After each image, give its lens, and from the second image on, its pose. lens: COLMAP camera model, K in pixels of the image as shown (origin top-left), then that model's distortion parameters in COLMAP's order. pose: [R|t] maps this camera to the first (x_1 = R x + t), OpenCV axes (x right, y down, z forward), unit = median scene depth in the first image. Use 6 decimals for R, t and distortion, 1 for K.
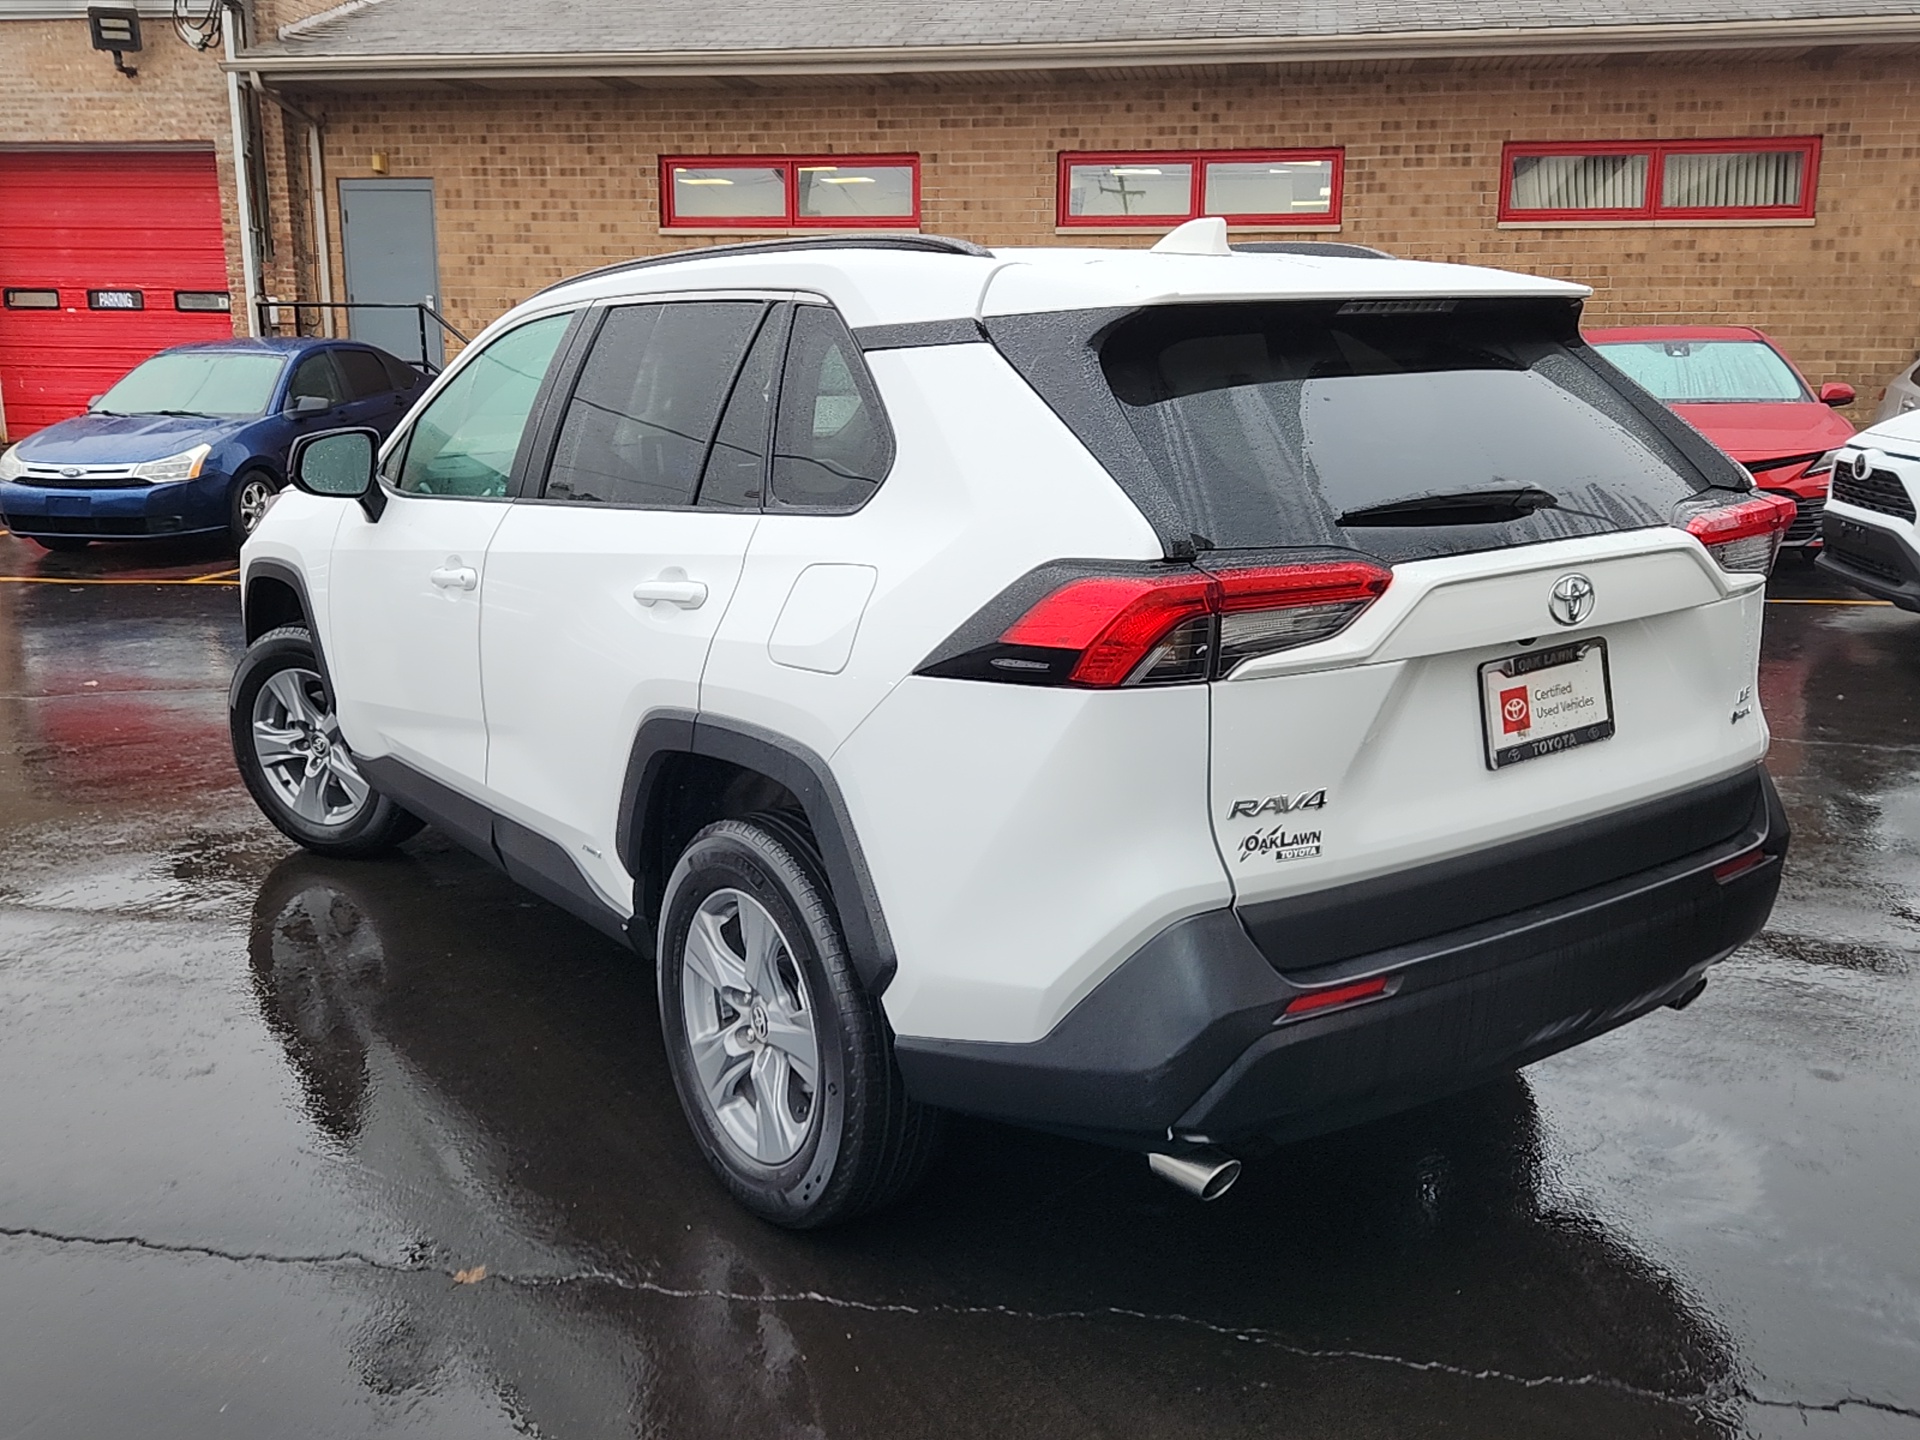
lens RADIAL K [[1767.6, 0, 1003.4], [0, 1767.6, 705.6], [0, 0, 1]] dist [0.044088, 0.000000]
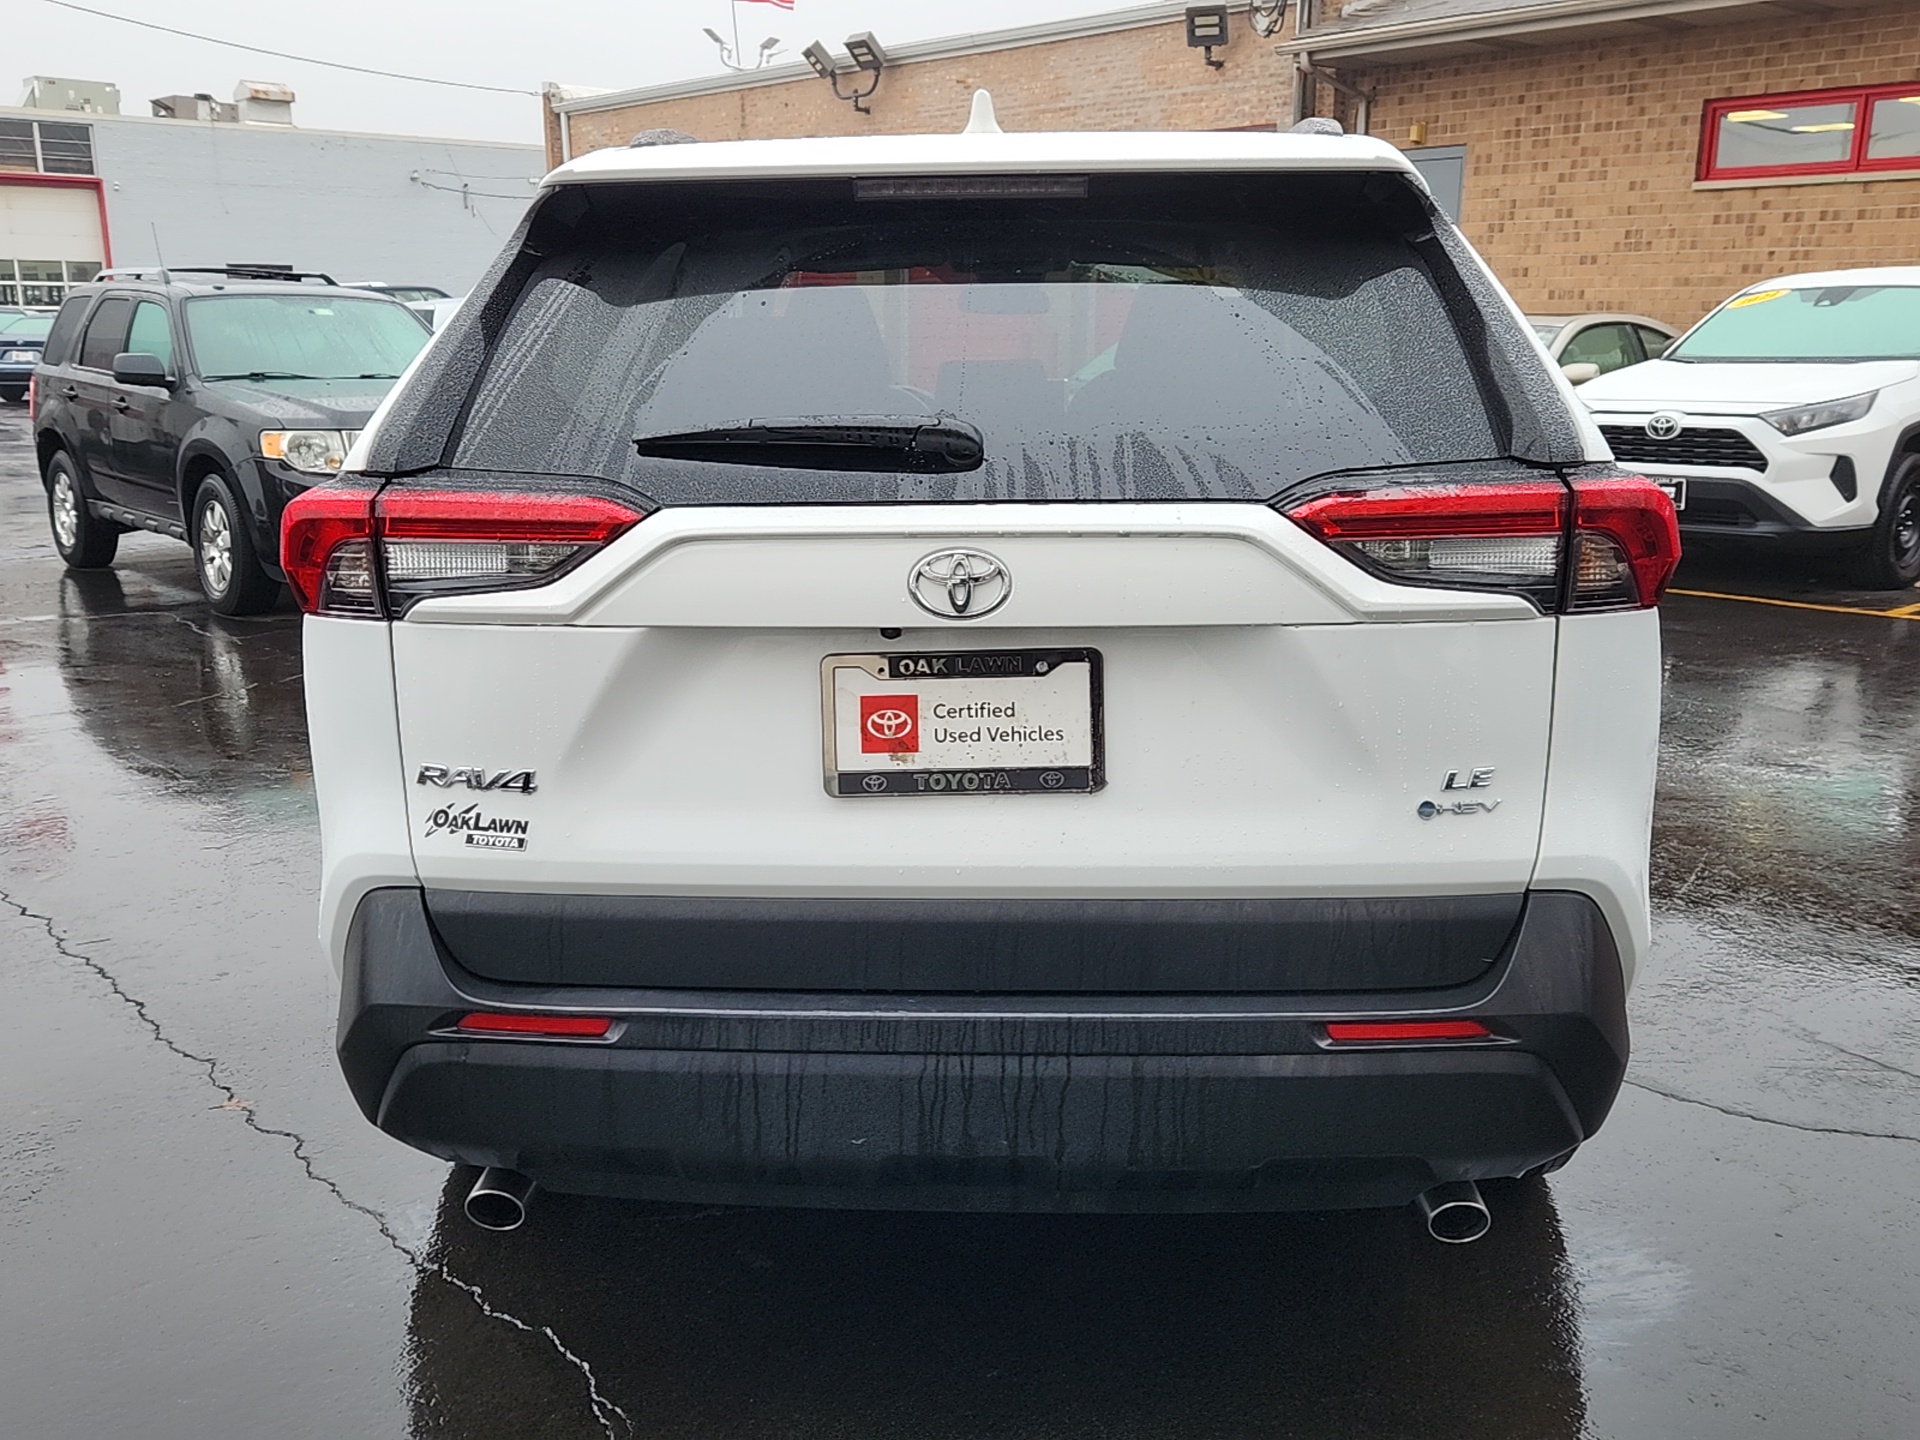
lens RADIAL K [[1767.6, 0, 954.1], [0, 1767.6, 734.4], [0, 0, 1]] dist [0.044088, 0.000000]
pose [[0.776257, 0.147695, -0.612872, 0.111364], [-0.132147, 0.988692, 0.070887, -0.007204], [0.616411, 0.025963, 0.786996, 0.063303]]
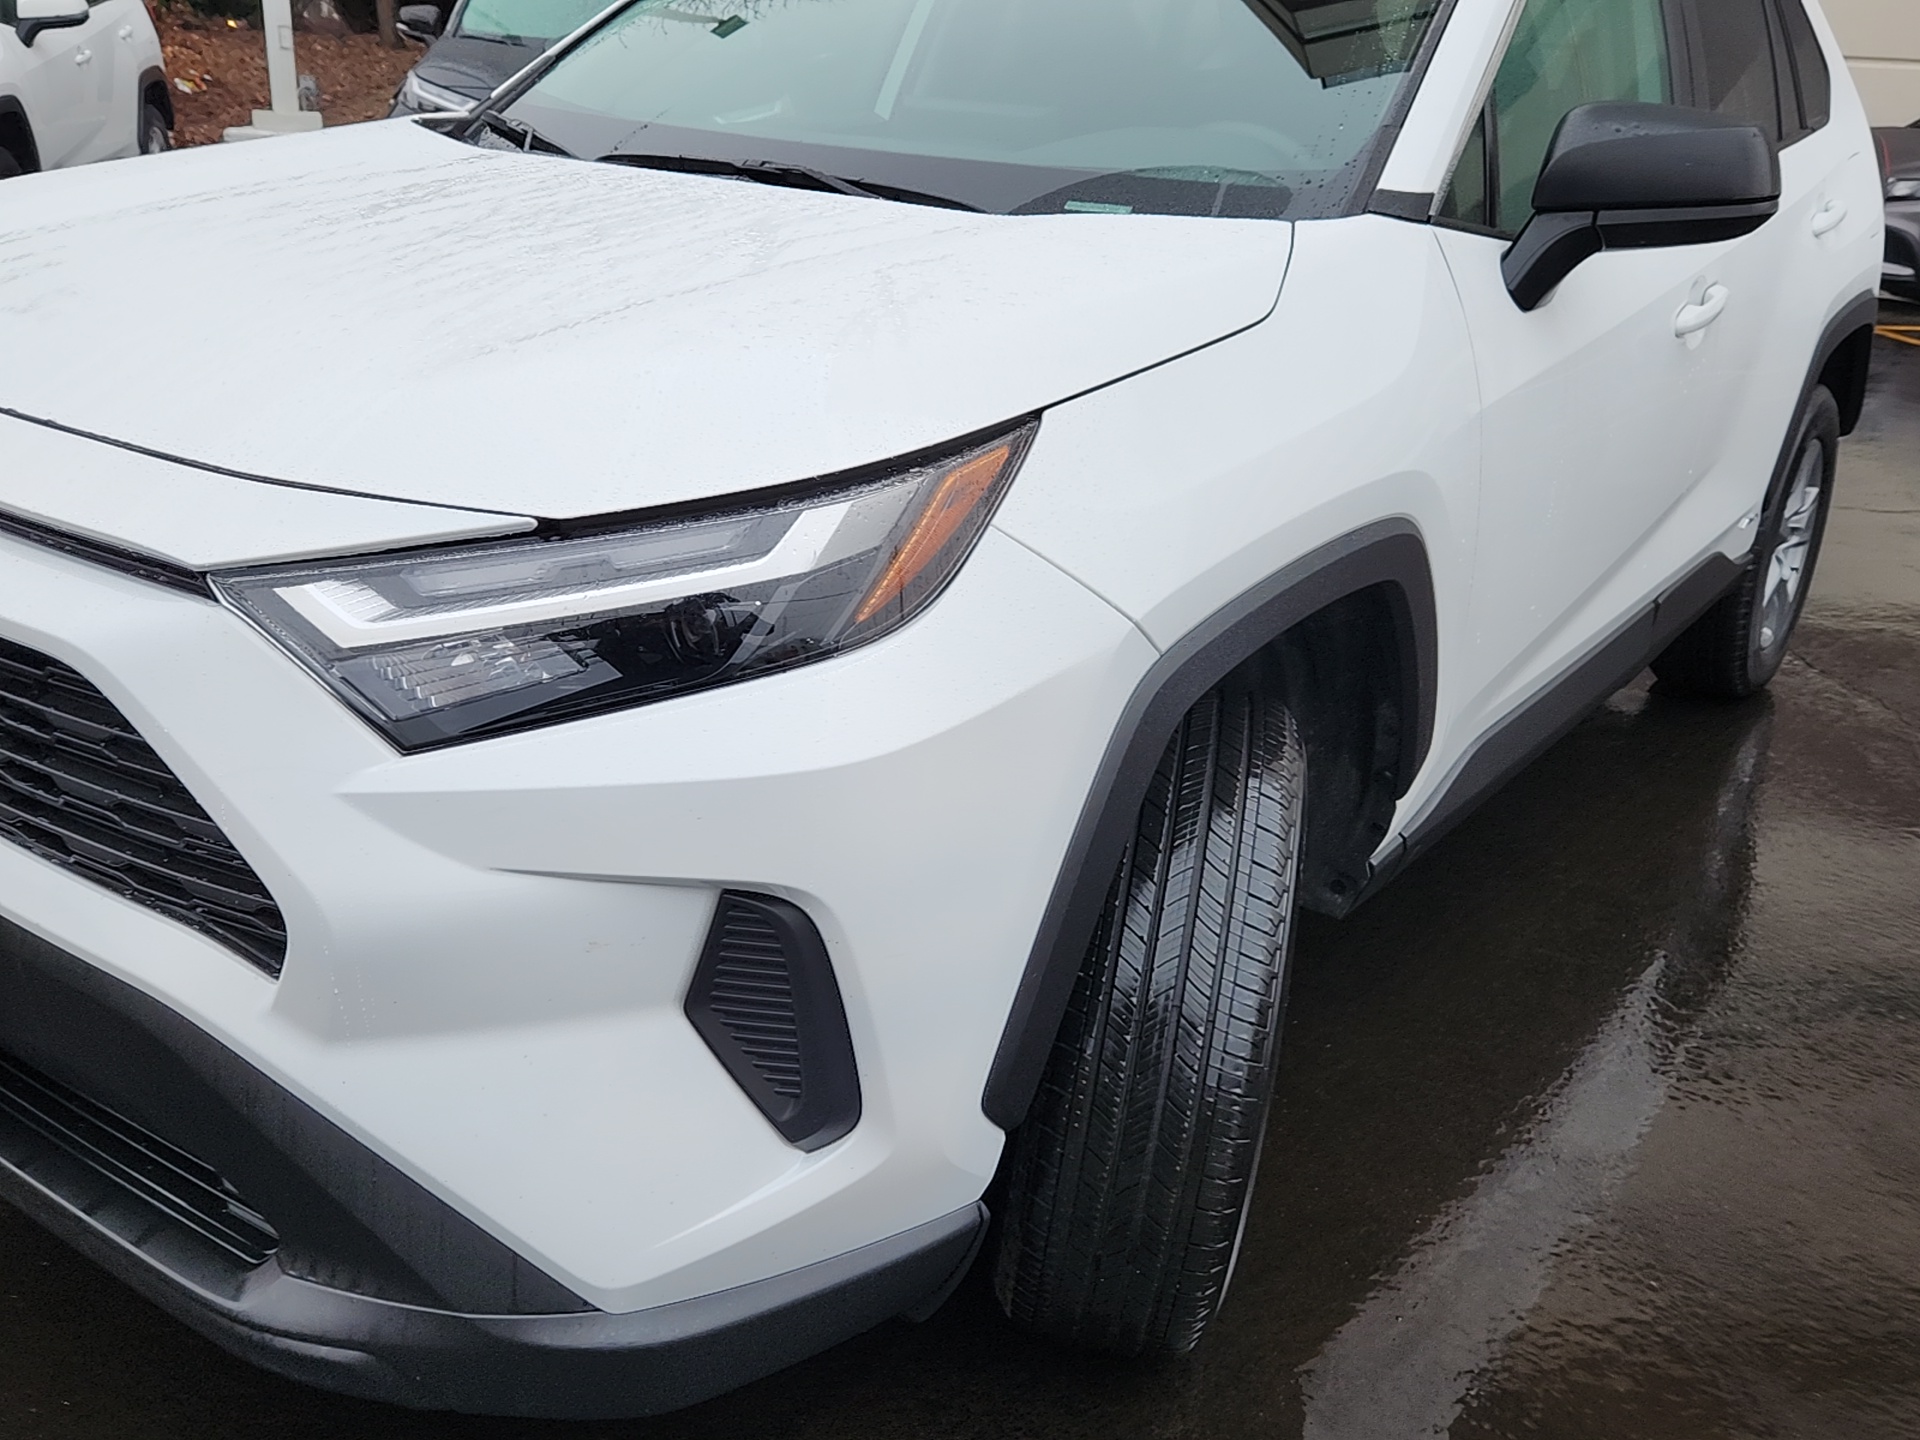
lens RADIAL K [[1790.3, 0, 944.0], [0, 1790.3, 688.7], [0, 0, 1]] dist [0.023430, 0.000000]
pose [[0.898307, 0.215846, -0.382694, 0.012251], [-0.163813, 0.972743, 0.164122, -0.112034], [0.407688, -0.084742, 0.909180, 0.586961]]
